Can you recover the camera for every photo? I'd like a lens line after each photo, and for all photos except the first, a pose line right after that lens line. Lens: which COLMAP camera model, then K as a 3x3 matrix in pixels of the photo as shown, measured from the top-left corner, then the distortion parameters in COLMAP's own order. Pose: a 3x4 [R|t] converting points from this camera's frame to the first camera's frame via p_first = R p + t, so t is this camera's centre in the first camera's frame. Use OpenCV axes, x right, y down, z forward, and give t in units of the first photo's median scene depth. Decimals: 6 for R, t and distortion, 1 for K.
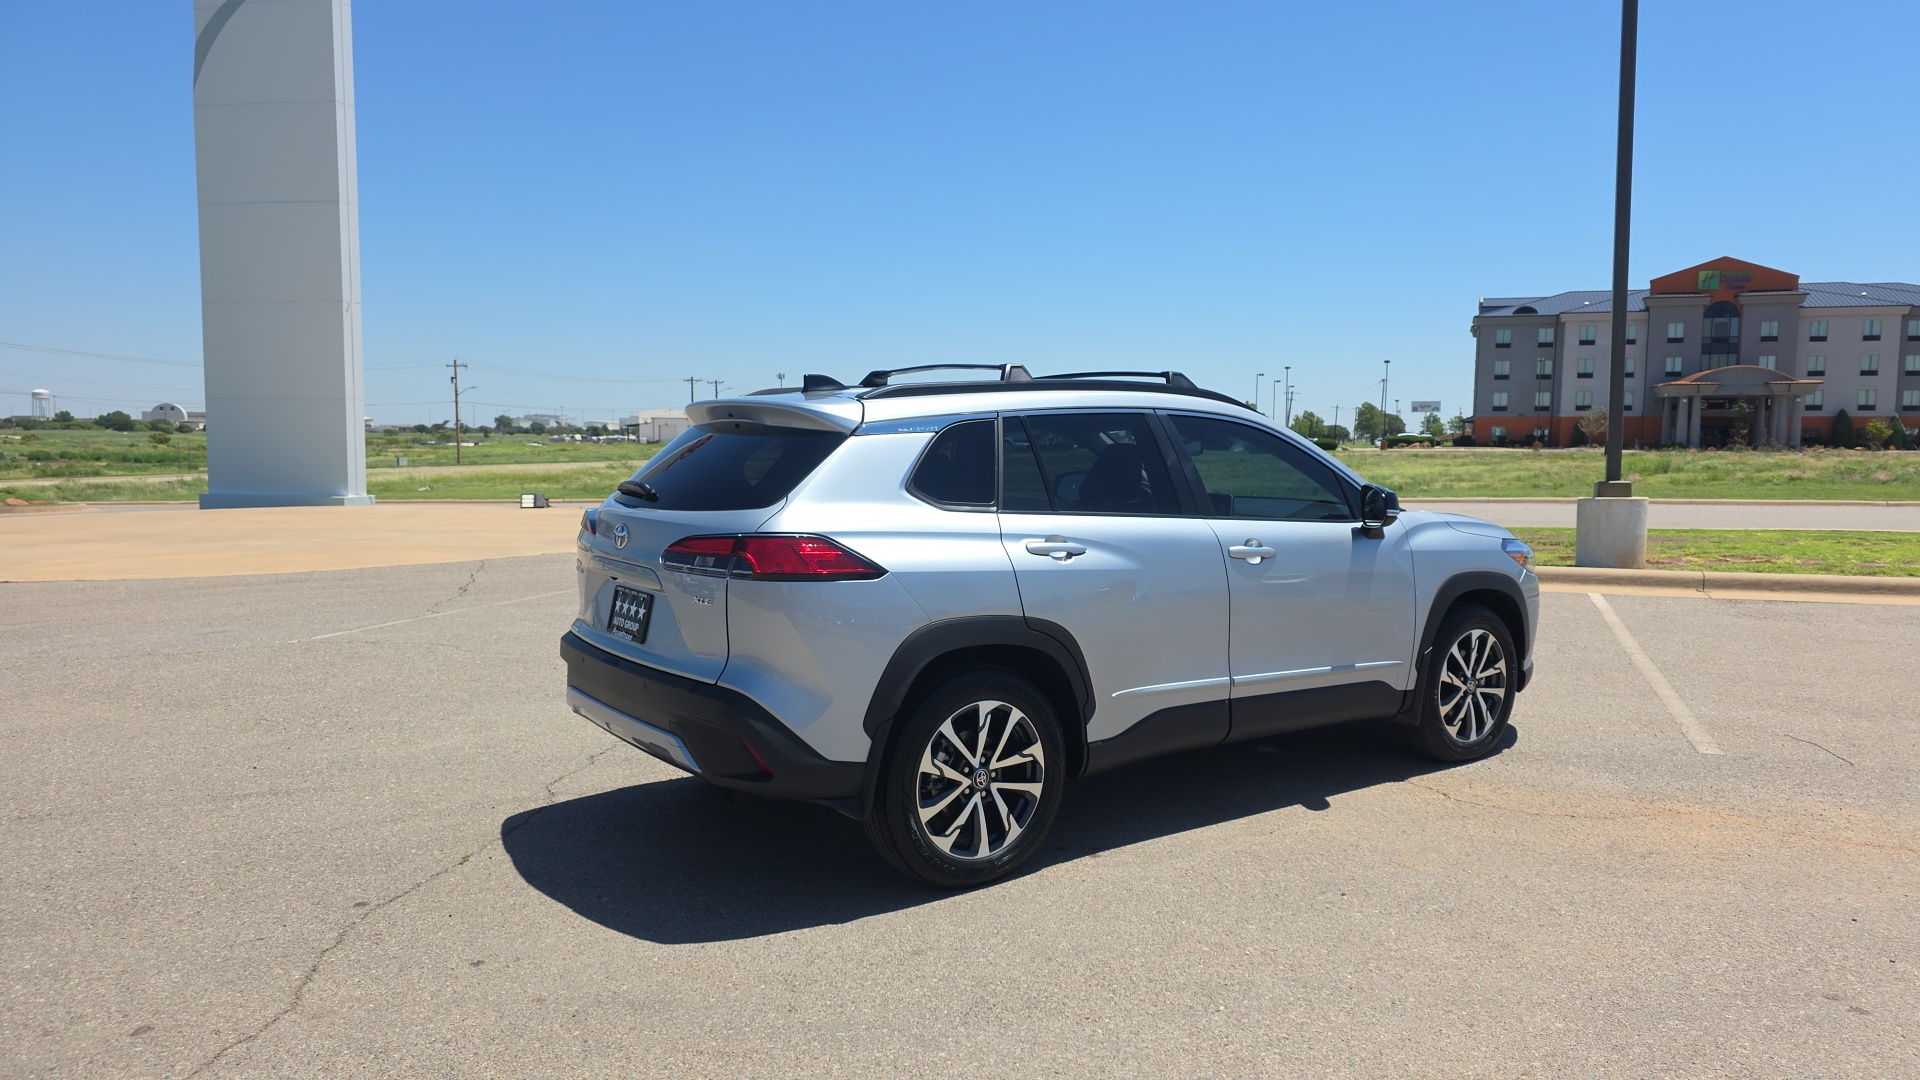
lens RADIAL K [[1309.7, 0, 1008.2], [0, 1309.7, 534.5], [0, 0, 1]] dist [0.054626, -0.071130]
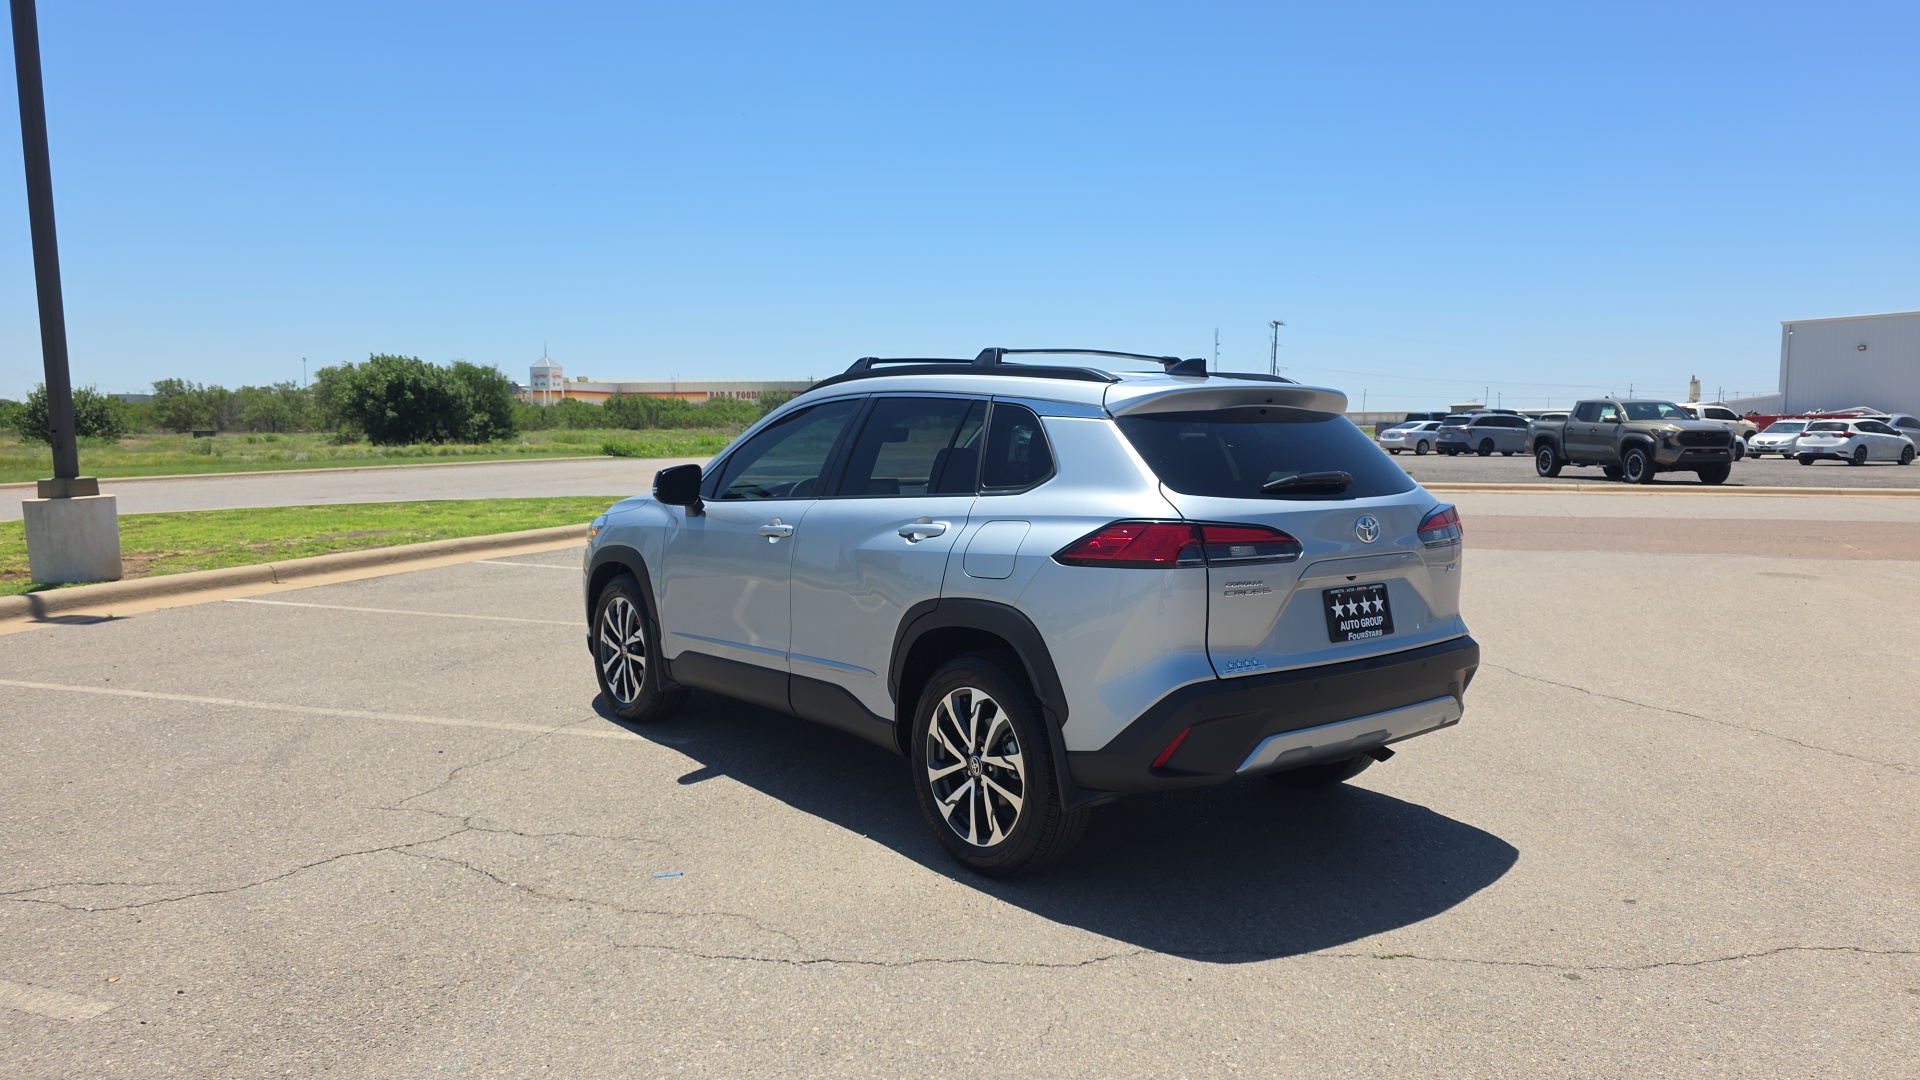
lens RADIAL K [[1344.3, 0, 978.0], [0, 1344.3, 546.3], [0, 0, 1]] dist [0.008295, 0.002879]
pose [[-0.072519, -0.091368, 0.993173, -0.073162], [0.075489, 0.992436, 0.096812, -0.005967], [-0.994506, 0.081994, -0.065073, 0.080142]]
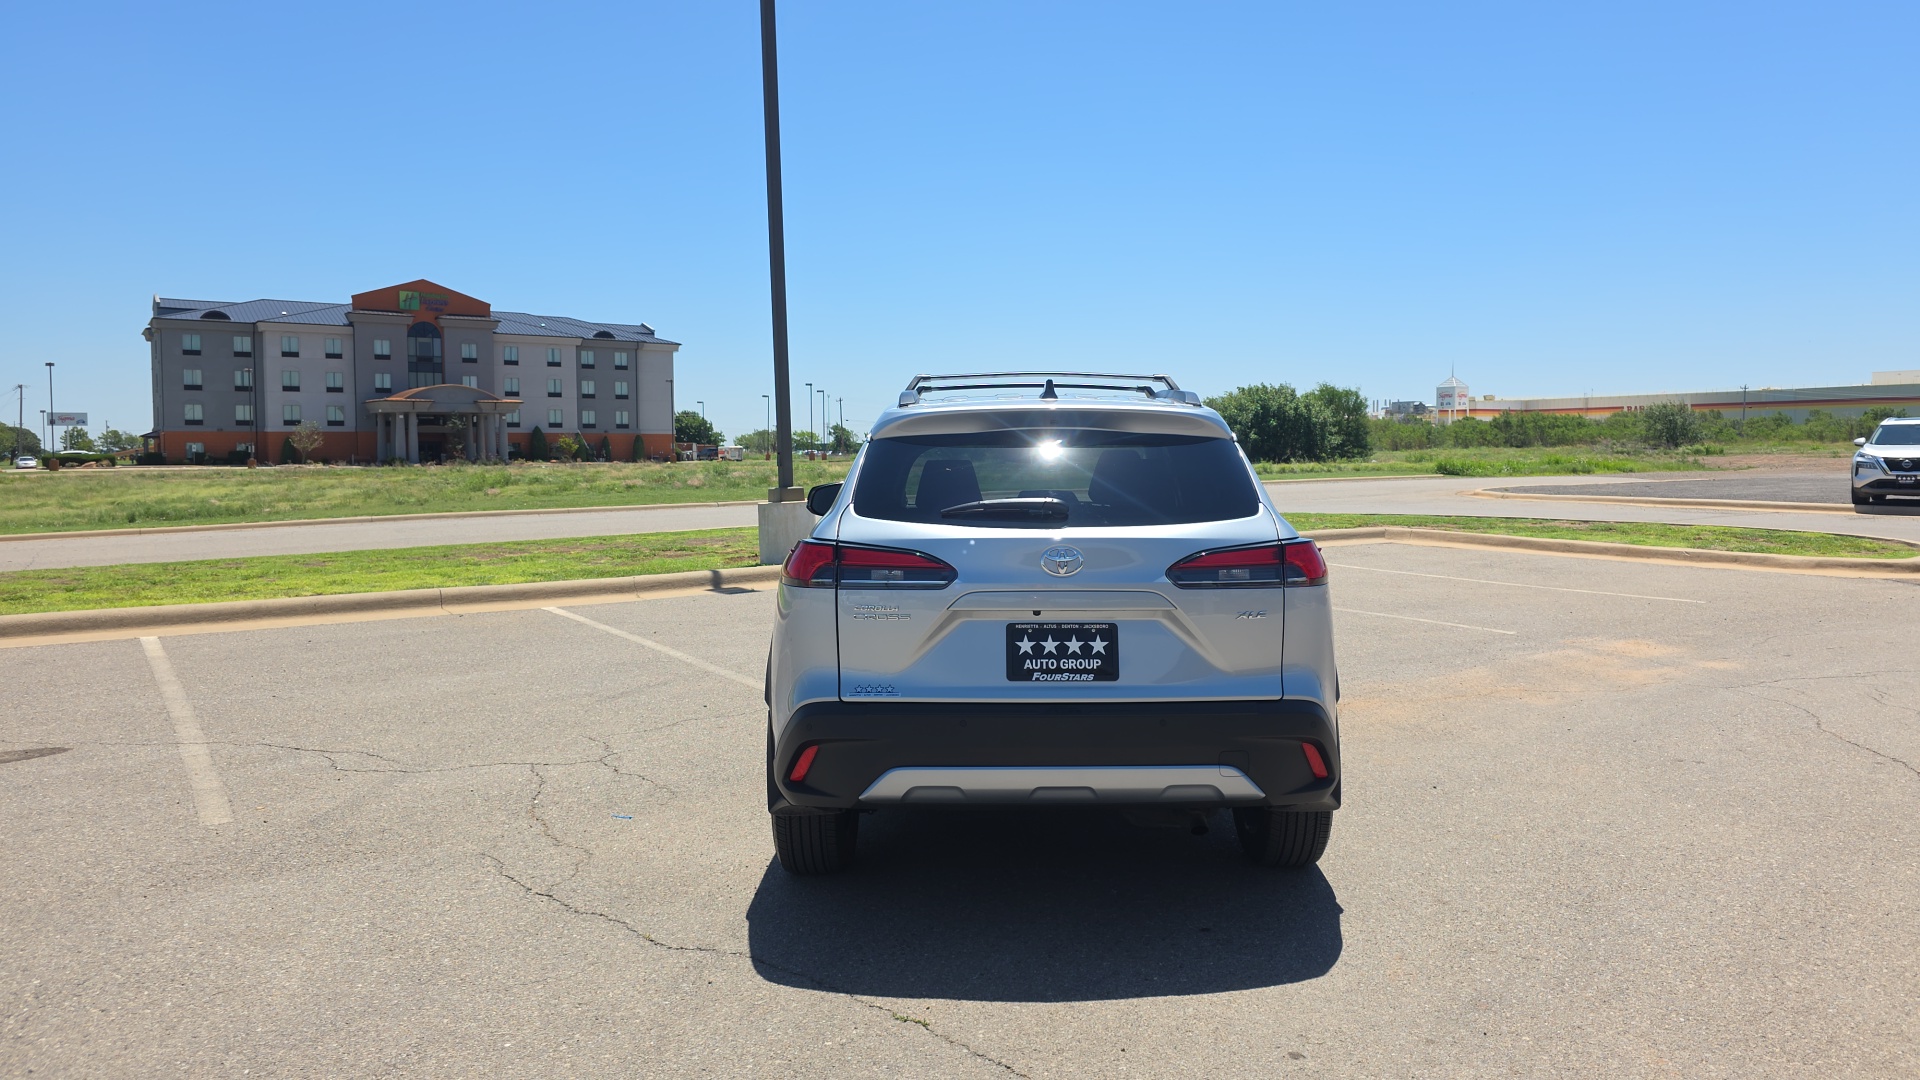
lens RADIAL K [[1309.7, 0, 1008.2], [0, 1309.7, 534.5], [0, 0, 1]] dist [0.054626, -0.071130]
pose [[0.571574, -0.060252, 0.818335, -0.059798], [0.070194, 0.997235, 0.024396, -0.002274], [-0.817543, 0.043498, 0.574223, 0.032764]]
